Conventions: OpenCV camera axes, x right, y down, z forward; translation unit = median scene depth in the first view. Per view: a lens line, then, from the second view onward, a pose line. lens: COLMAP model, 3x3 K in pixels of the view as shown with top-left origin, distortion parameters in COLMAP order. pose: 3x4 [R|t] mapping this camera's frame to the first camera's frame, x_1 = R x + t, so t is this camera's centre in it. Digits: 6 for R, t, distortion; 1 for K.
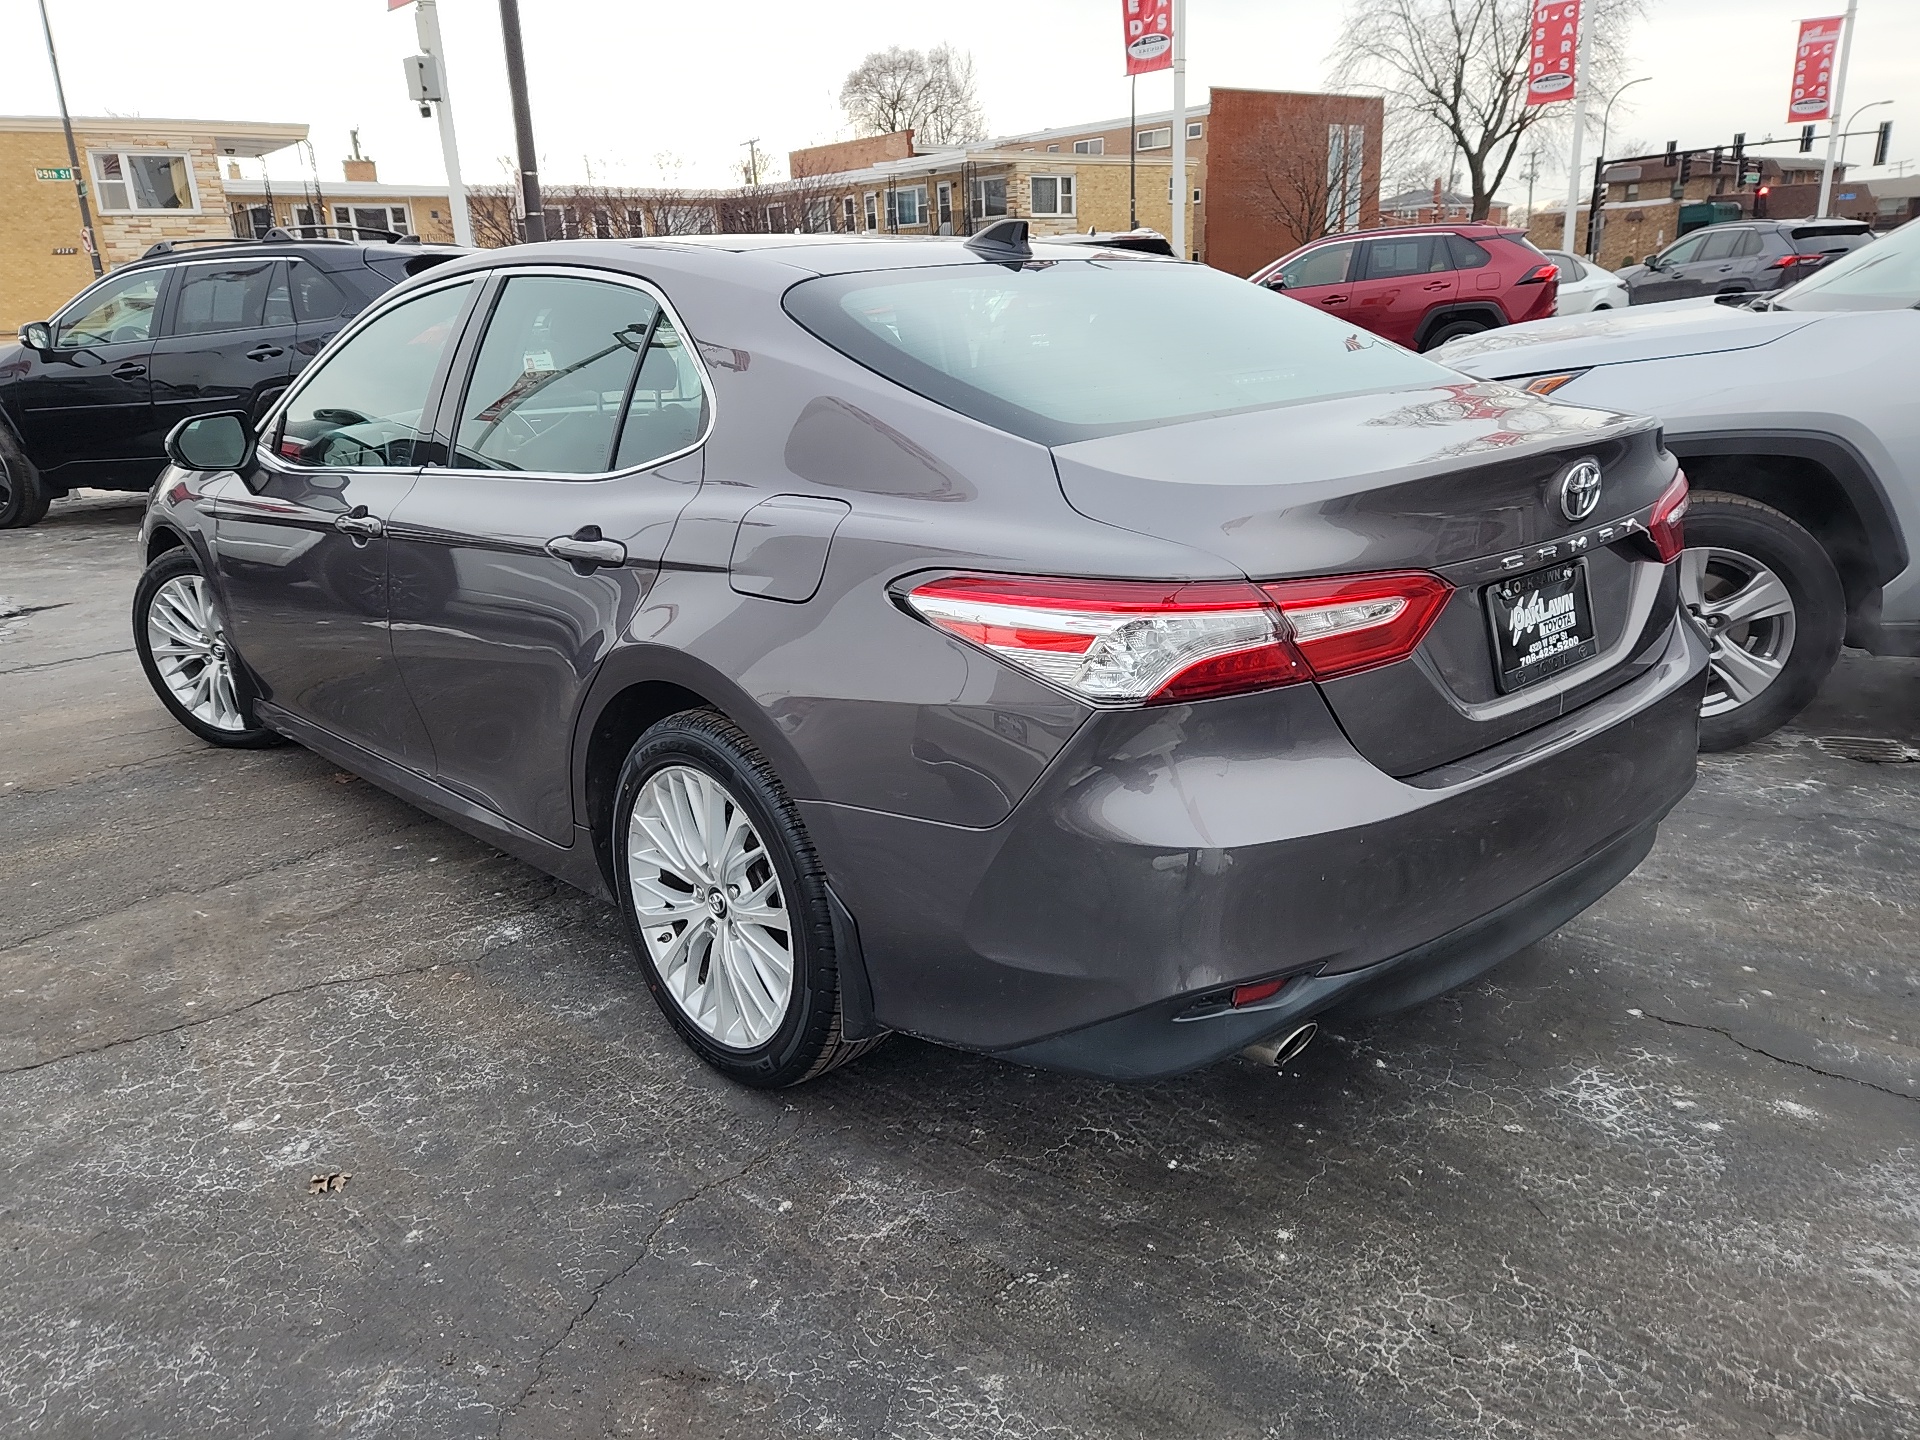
lens RADIAL K [[1415.2, 0, 953.7], [0, 1415.2, 708.4], [0, 0, 1]] dist [0.058045, -0.045592]
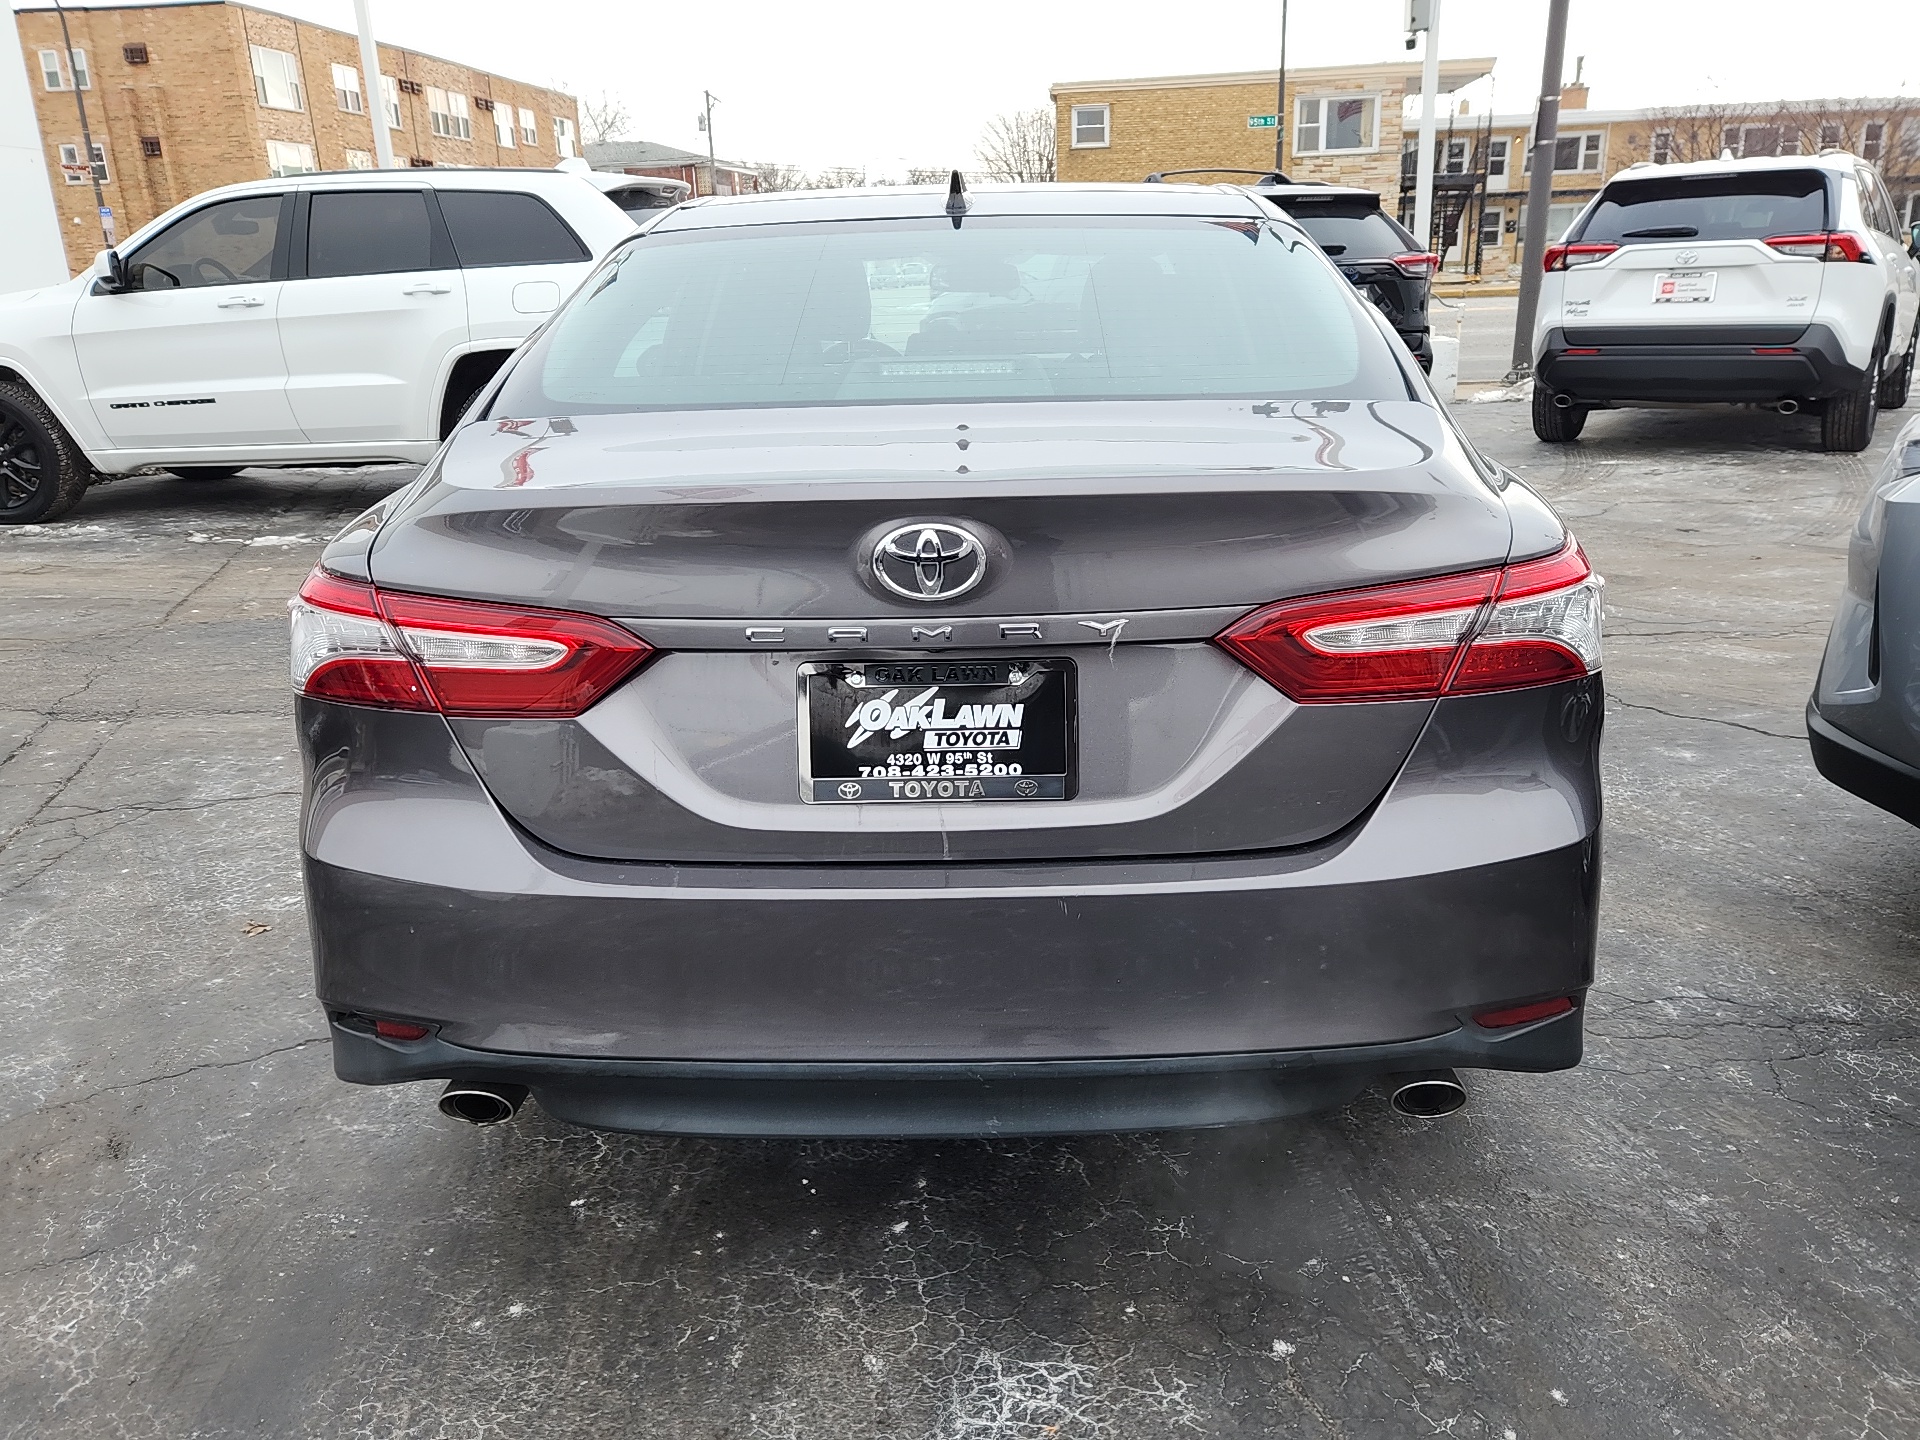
lens RADIAL K [[1415.2, 0, 986.7], [0, 1415.2, 712.5], [0, 0, 1]] dist [0.058045, -0.045592]
pose [[0.722760, 0.227443, -0.652601, 0.167974], [-0.196813, 0.972932, 0.121112, -0.030235], [0.662482, 0.040905, 0.747960, 0.087290]]
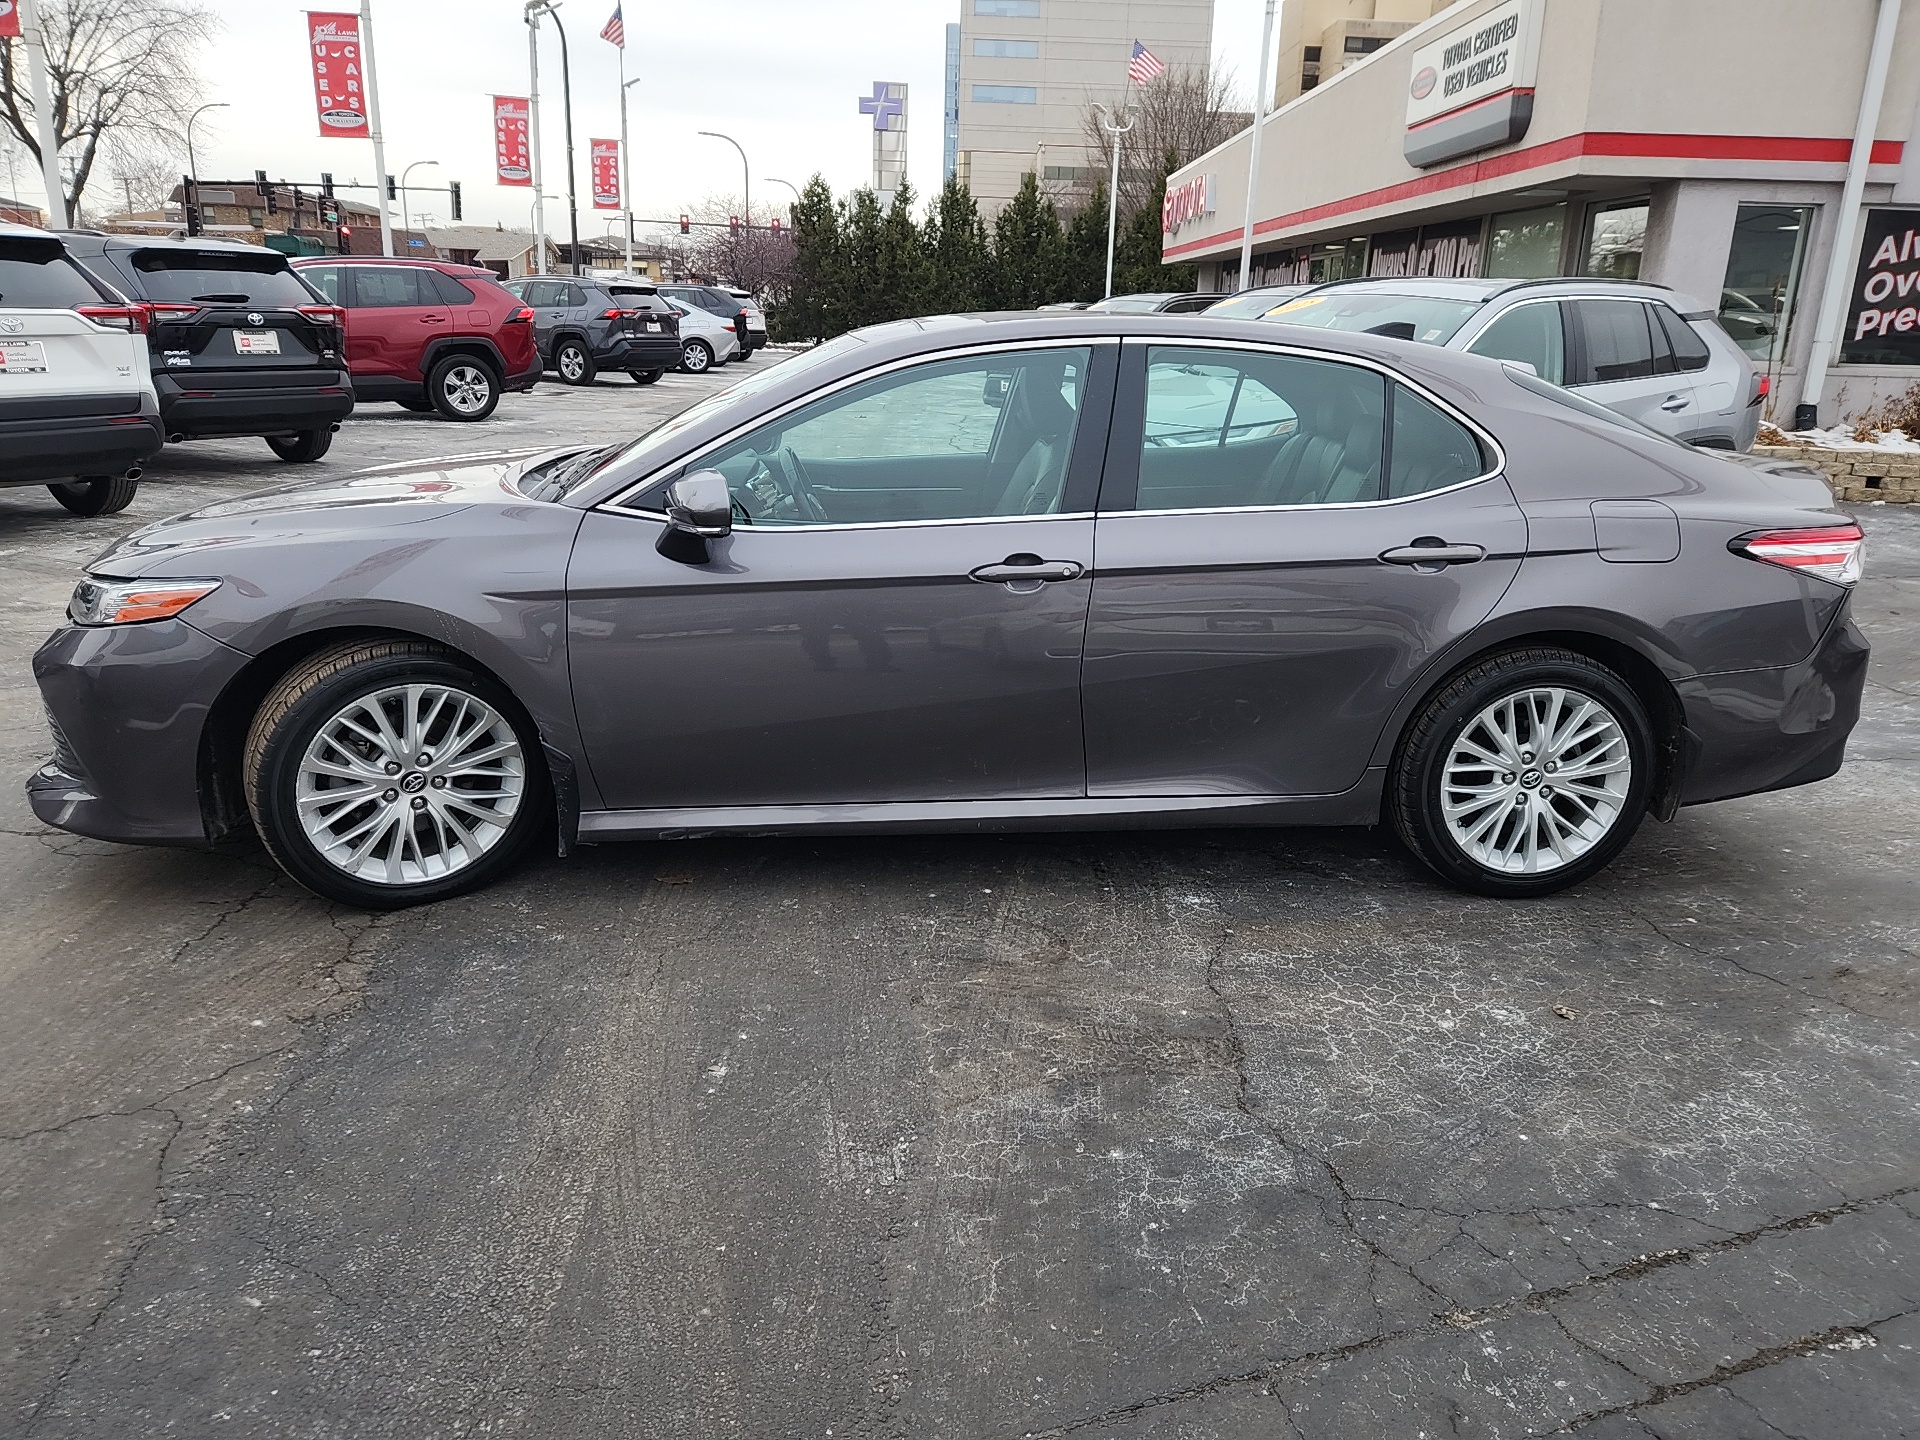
lens RADIAL K [[1415.2, 0, 975.8], [0, 1415.2, 713.0], [0, 0, 1]] dist [0.058045, -0.045592]
pose [[0.598983, -0.164127, 0.783761, -0.352163], [0.174534, 0.981997, 0.072253, -0.029490], [-0.781509, 0.093515, 0.616845, 0.109770]]
